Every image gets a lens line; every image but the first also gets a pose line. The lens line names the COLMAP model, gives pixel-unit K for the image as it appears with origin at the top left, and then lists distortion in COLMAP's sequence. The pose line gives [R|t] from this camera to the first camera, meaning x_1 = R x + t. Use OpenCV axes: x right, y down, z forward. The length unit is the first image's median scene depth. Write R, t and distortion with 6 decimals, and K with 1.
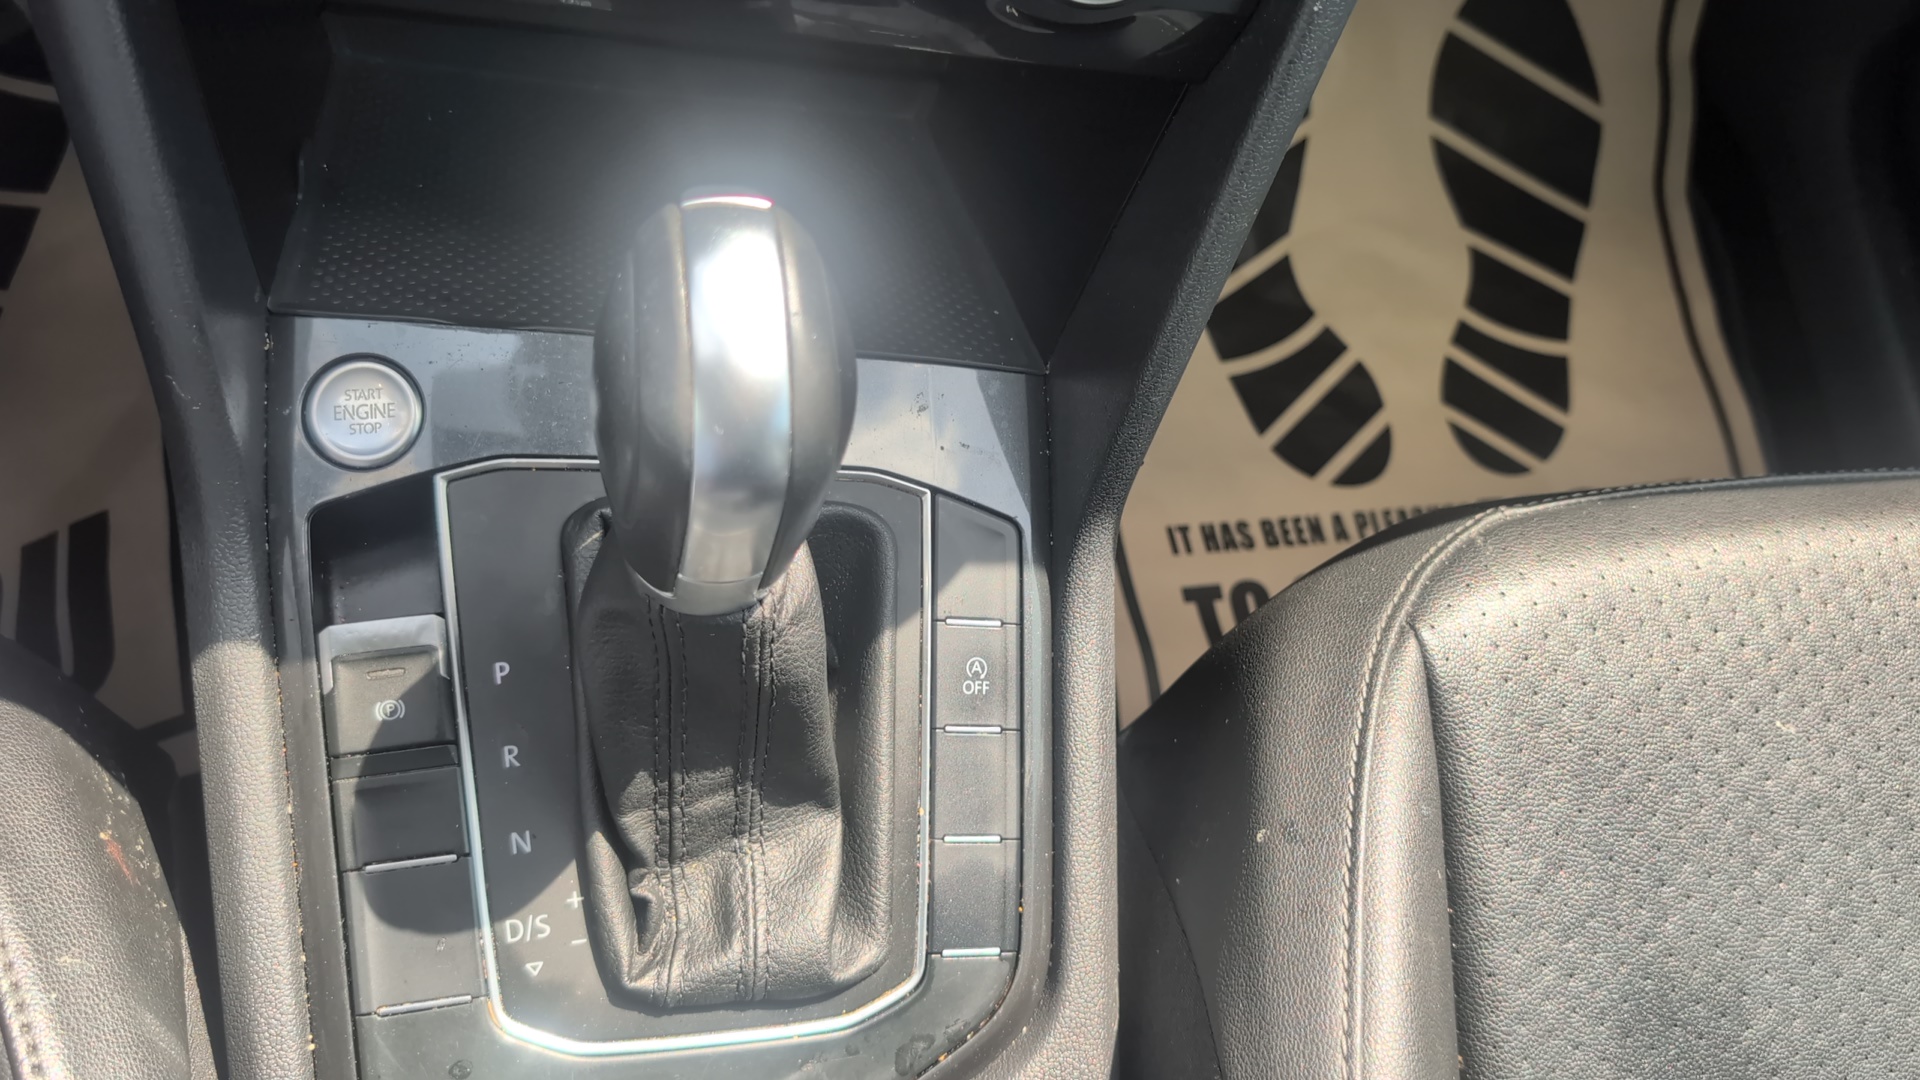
lens RADIAL K [[1639.6, 0, 960.0], [0, 1639.6, 540.0], [0, 0, 1]] dist [-0.006450, 0.008593]
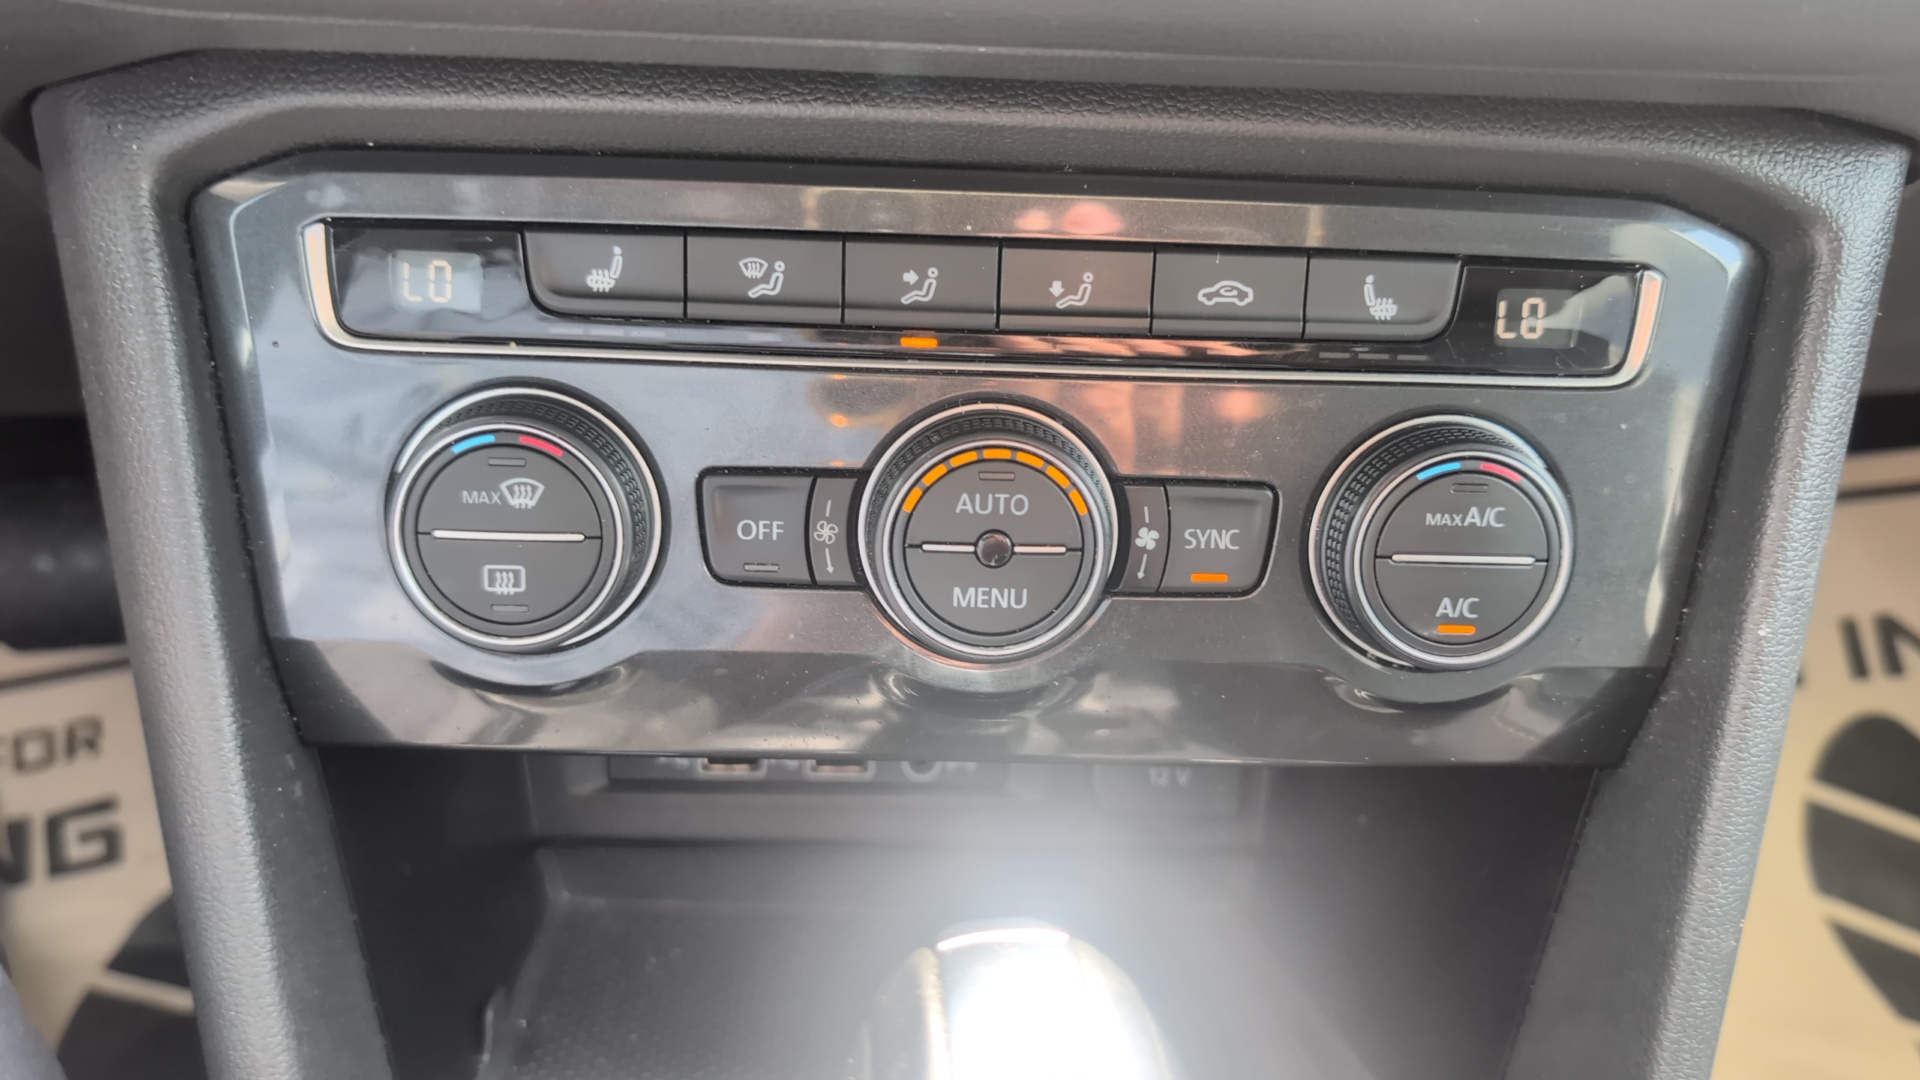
lens RADIAL K [[1621.8, 0, 968.8], [0, 1621.8, 550.4], [0, 0, 1]] dist [-0.001943, 0.002836]
pose [[0.982776, -0.138485, -0.122367, -0.035424], [0.055424, 0.852544, -0.519709, 0.006493], [0.176296, 0.503975, 0.845535, 0.240456]]
